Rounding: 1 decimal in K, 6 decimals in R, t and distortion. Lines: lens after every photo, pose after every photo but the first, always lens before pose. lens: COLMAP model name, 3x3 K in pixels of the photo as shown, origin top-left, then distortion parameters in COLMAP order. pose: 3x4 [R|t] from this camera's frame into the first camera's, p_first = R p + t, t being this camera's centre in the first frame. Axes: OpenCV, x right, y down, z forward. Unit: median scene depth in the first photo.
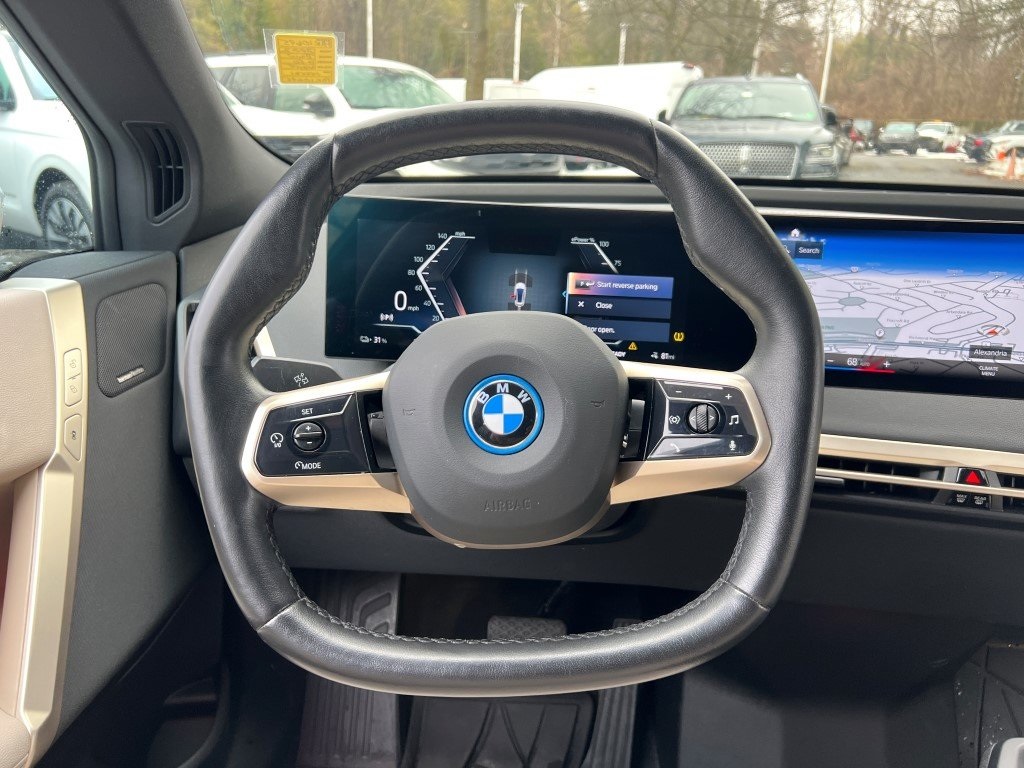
lens RADIAL K [[818.7, 0, 518.9], [0, 818.7, 419.8], [0, 0, 1]] dist [0.040265, -0.039349]
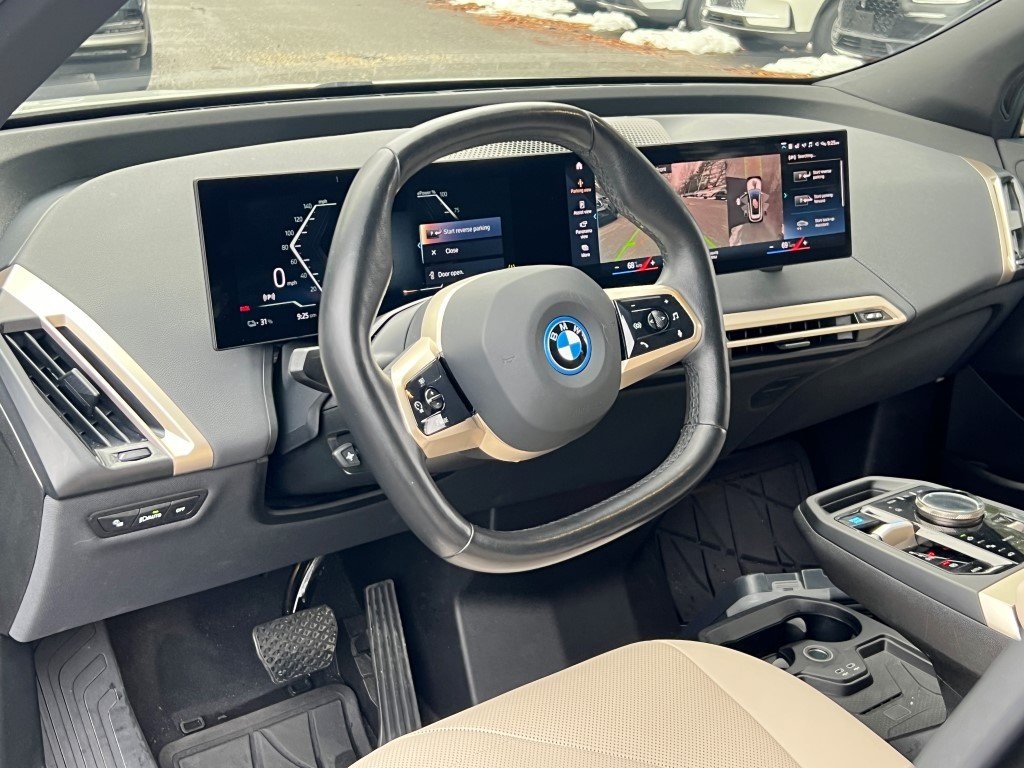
lens RADIAL K [[1296.7, 0, 527.5], [0, 1296.7, 406.7], [0, 0, 1]] dist [0.119970, 0.000000]
pose [[0.749599, -0.227900, 0.621420, -0.931618], [0.212048, 0.972057, 0.100706, -0.091197], [-0.627006, 0.056281, 0.776979, -0.379513]]
